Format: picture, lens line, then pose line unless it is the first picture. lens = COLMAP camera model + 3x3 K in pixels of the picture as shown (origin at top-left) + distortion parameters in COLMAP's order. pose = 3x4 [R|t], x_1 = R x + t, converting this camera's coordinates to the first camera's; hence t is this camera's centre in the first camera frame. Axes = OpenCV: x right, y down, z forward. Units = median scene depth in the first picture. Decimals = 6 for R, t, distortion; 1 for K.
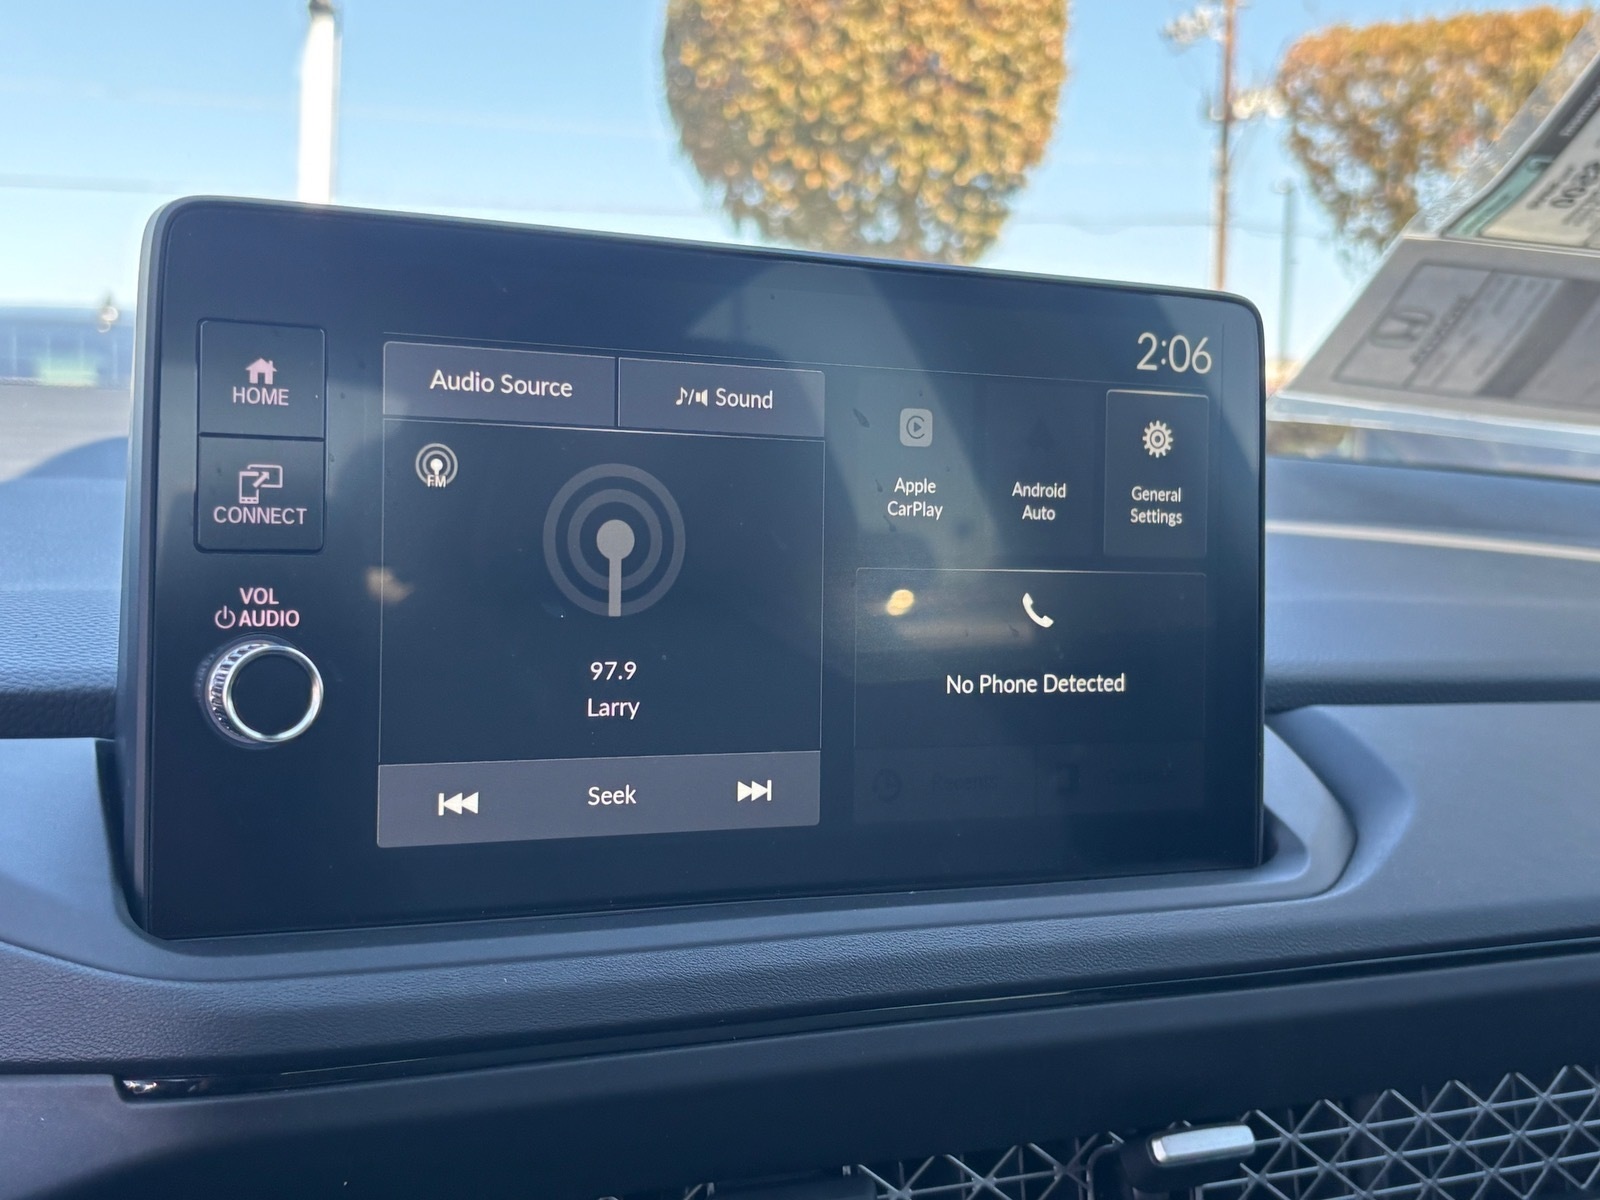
lens RADIAL K [[2064.5, 0, 793.6], [0, 2064.5, 587.3], [0, 0, 1]] dist [0.001550, 0.000000]
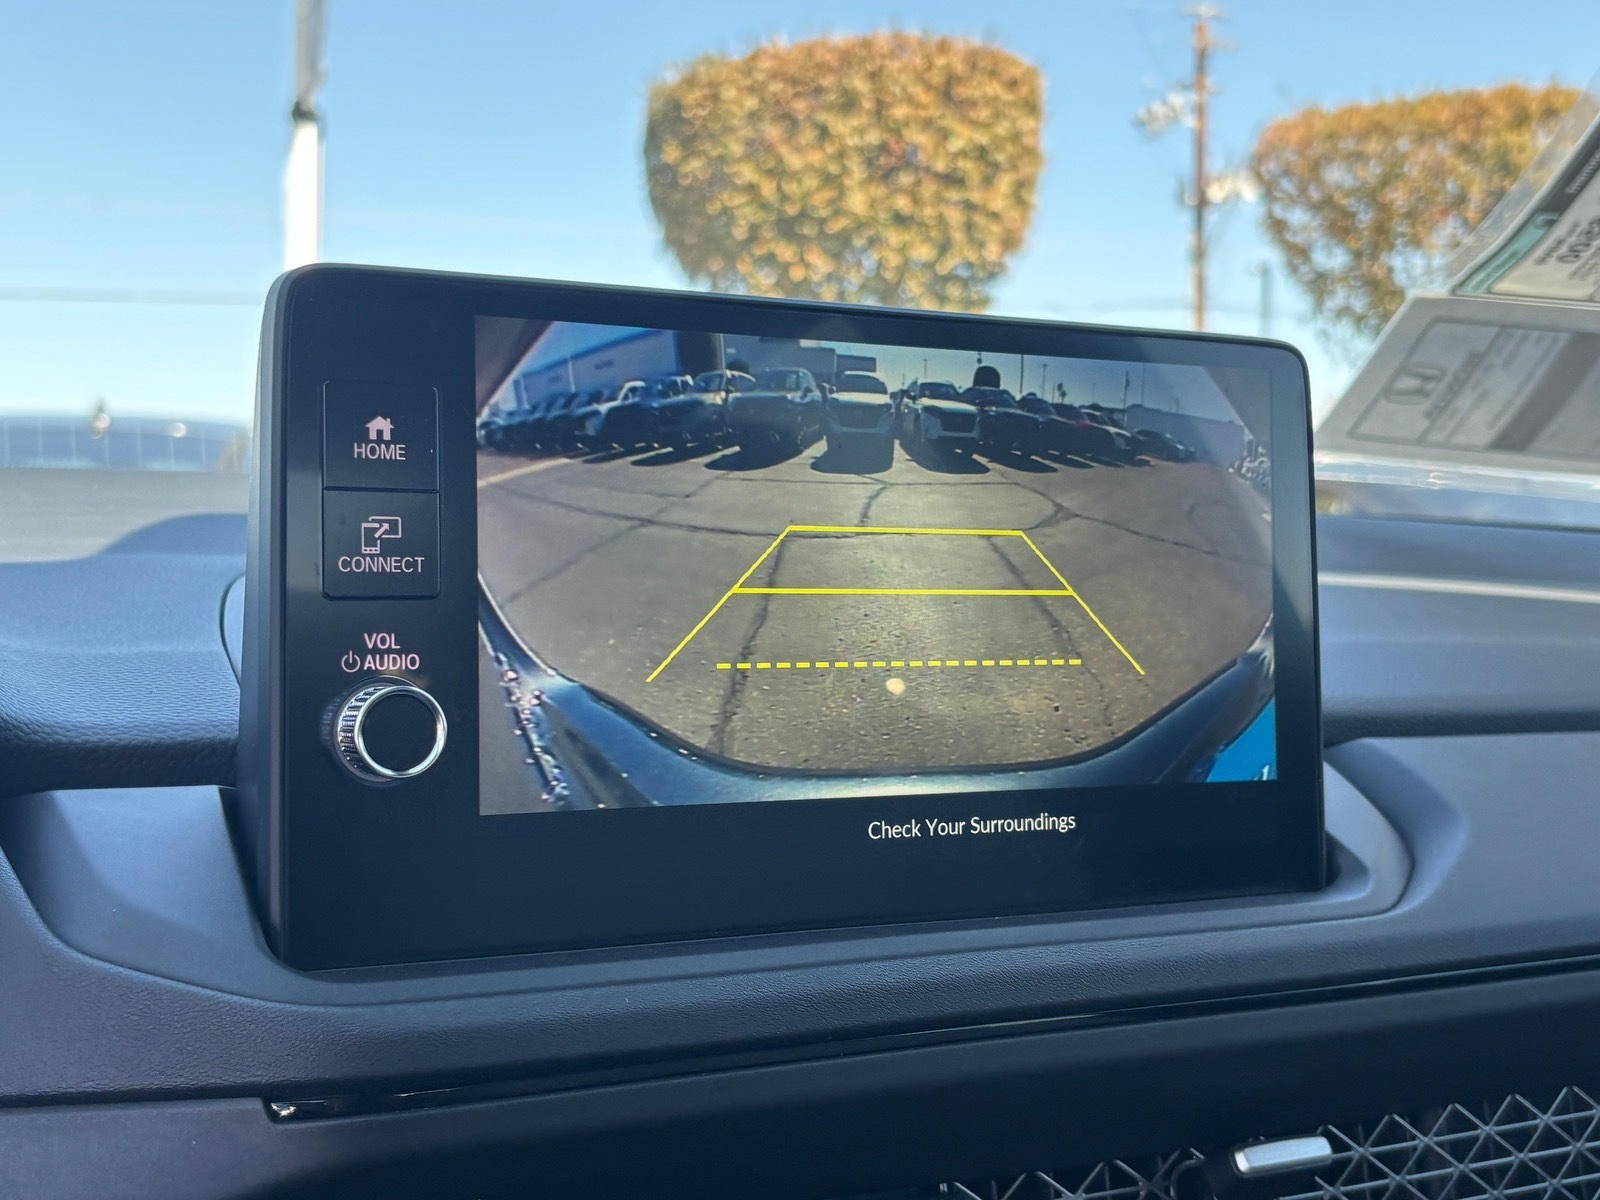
lens RADIAL K [[2064.5, 0, 796.1], [0, 2064.5, 607.3], [0, 0, 1]] dist [0.001550, 0.000000]
pose [[0.999614, -0.026136, 0.009415, -0.046033], [0.026455, 0.999020, -0.035498, 0.023863], [-0.008478, 0.035734, 0.999325, -0.041415]]
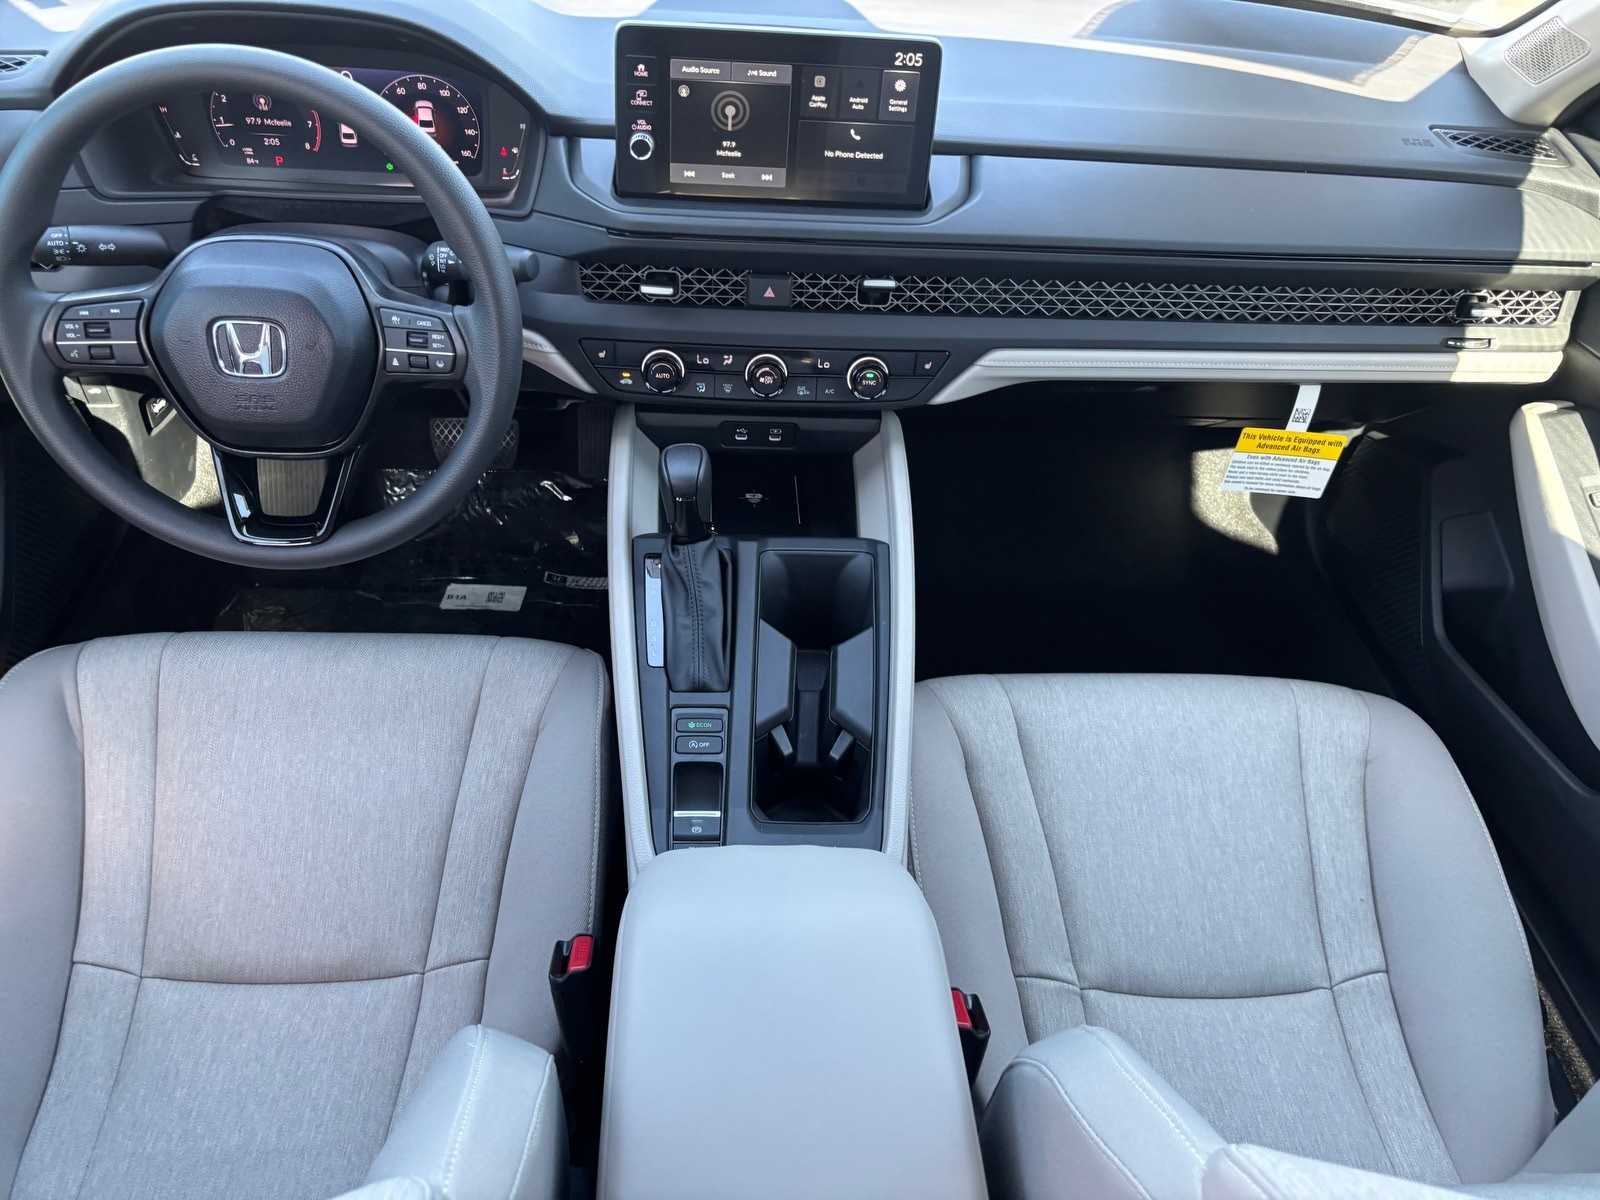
lens RADIAL K [[1227.7, 0, 796.3], [0, 1227.7, 588.2], [0, 0, 1]] dist [0.033611, -0.041620]
pose [[0.911623, 0.276047, -0.304534, 0.877770], [-0.052071, 0.812505, 0.580624, -0.576944], [0.407715, -0.513453, 0.755072, -1.061736]]
